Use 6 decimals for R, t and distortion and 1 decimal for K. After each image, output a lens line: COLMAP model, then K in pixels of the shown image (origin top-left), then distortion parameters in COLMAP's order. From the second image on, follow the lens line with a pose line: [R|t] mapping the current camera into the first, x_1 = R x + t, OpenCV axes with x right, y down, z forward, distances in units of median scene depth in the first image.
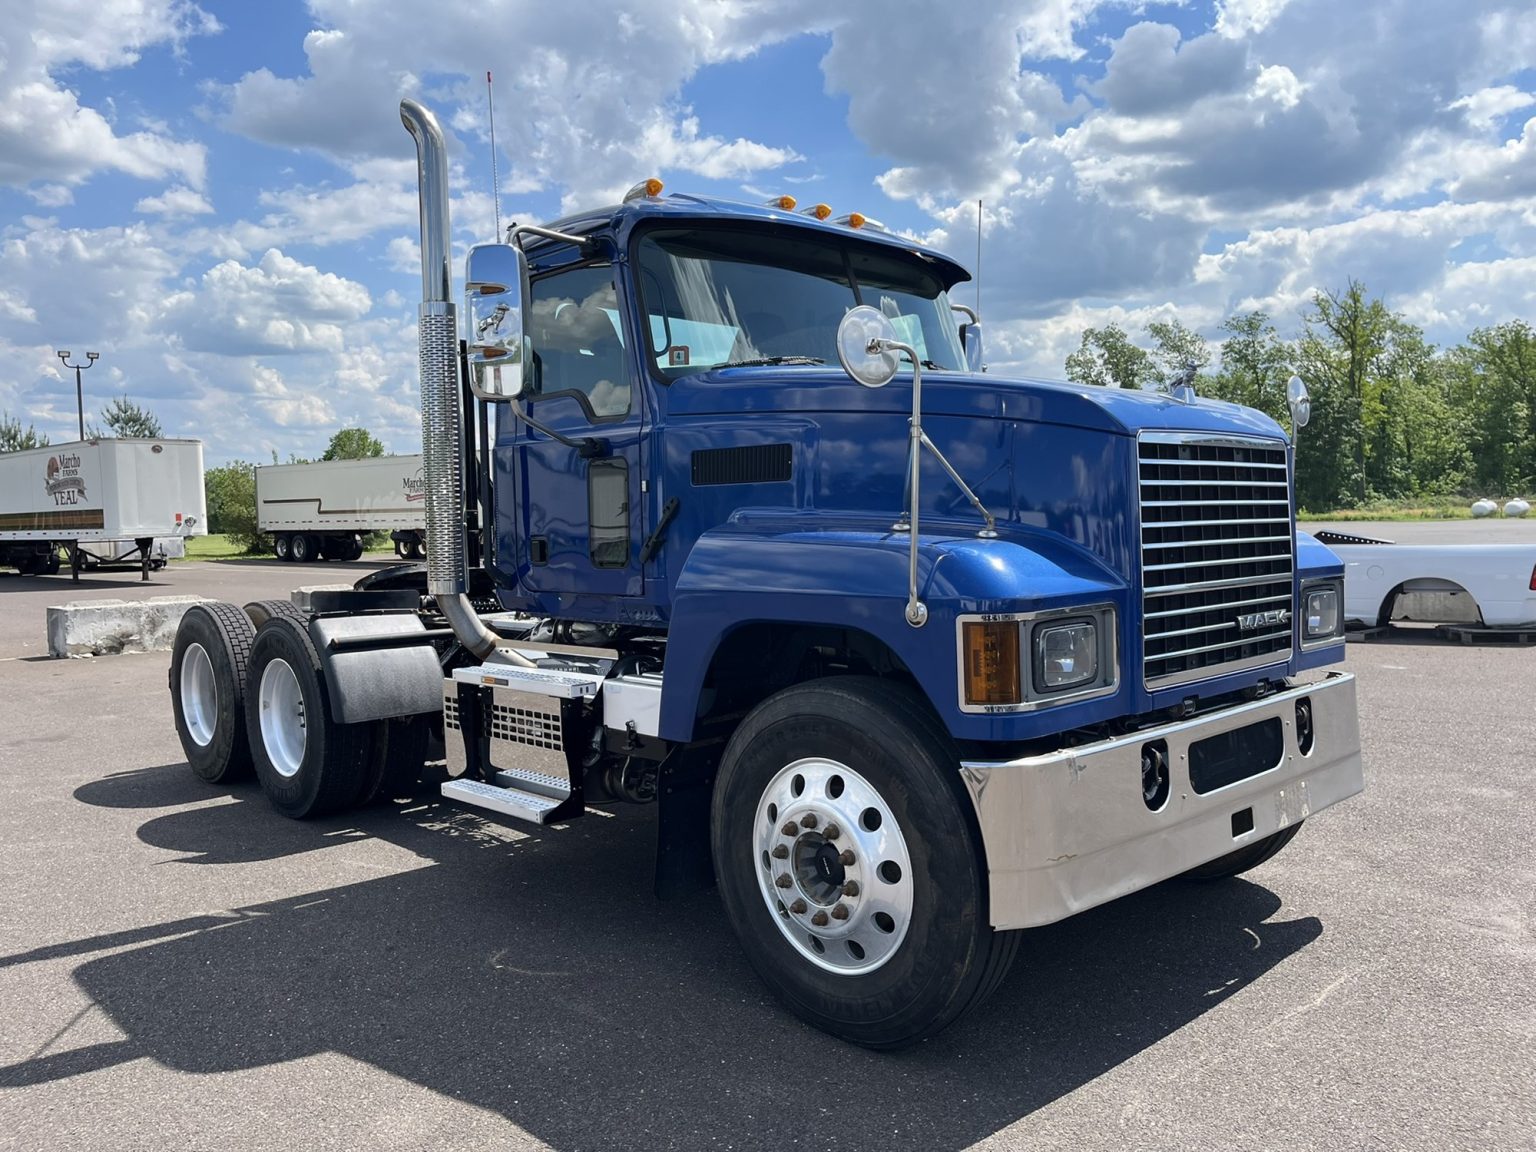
lens RADIAL K [[1195.9, 0, 767.7], [0, 1195.9, 577.3], [0, 0, 1]] dist [0.044823, -0.074723]
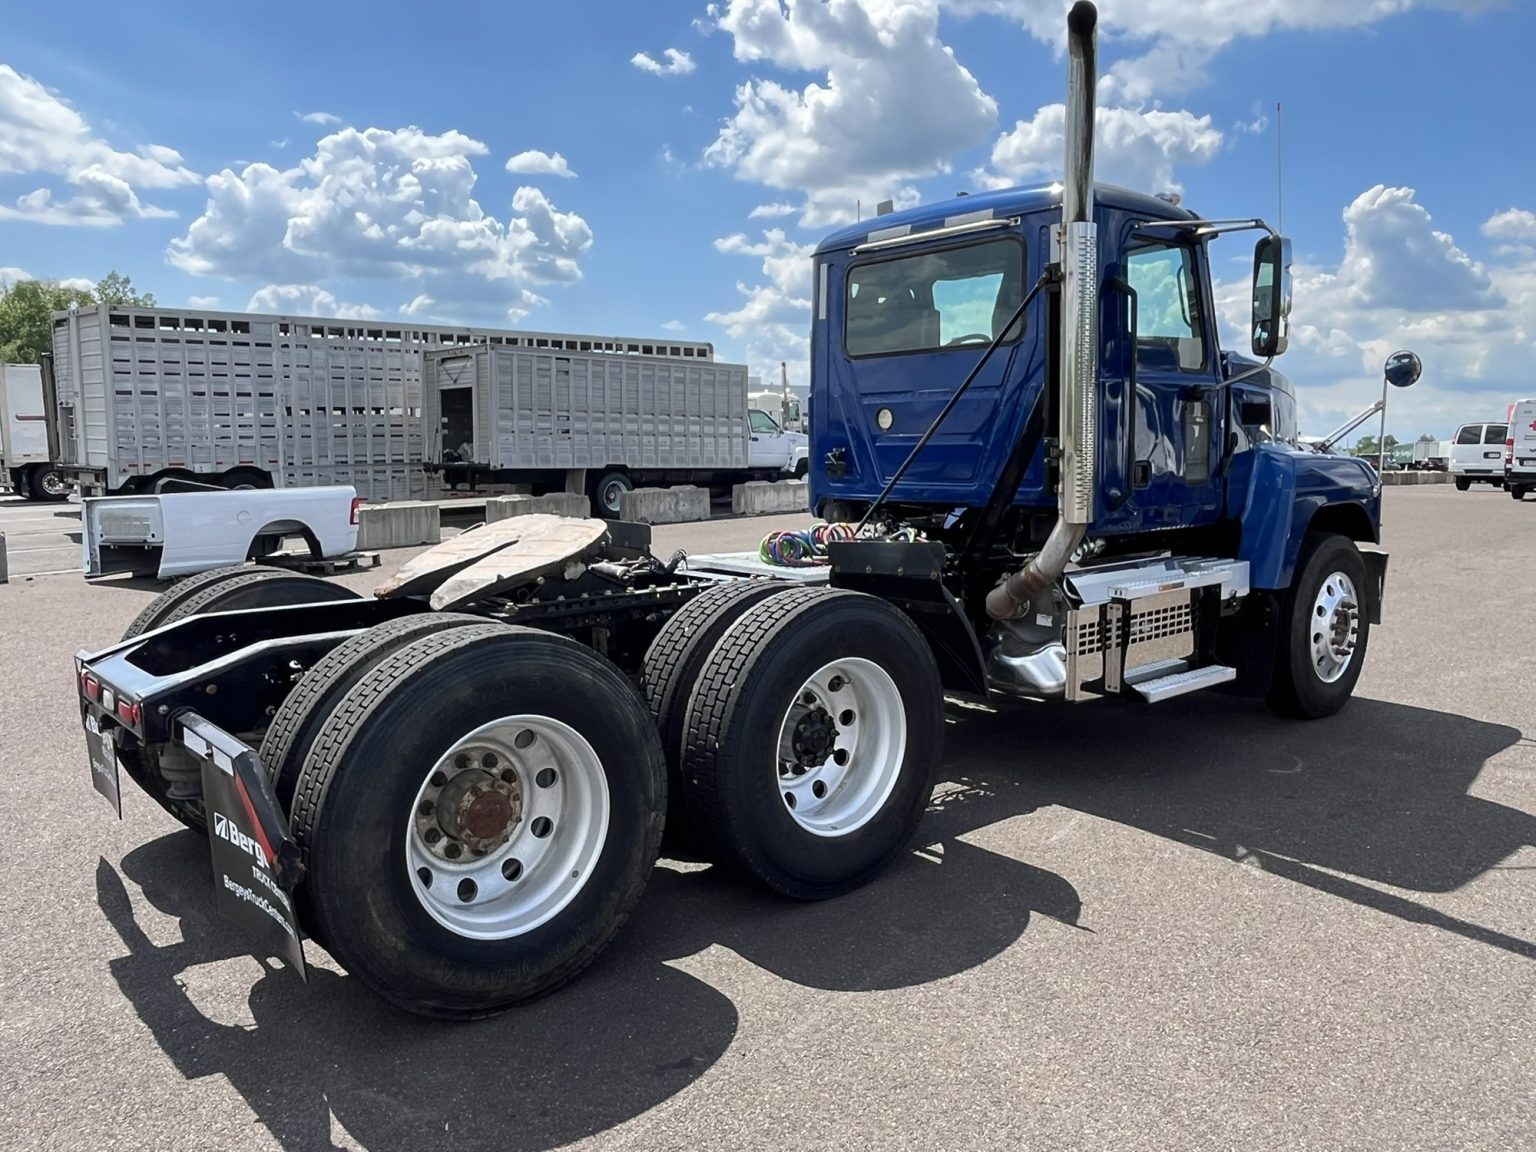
lens RADIAL K [[1195.9, 0, 765.0], [0, 1195.9, 573.5], [0, 0, 1]] dist [0.044823, -0.074723]
pose [[0.045355, -0.083276, 0.995494, -1.451484], [0.064332, 0.994694, 0.080278, -0.046363], [-0.996897, 0.060401, 0.050472, 1.379118]]
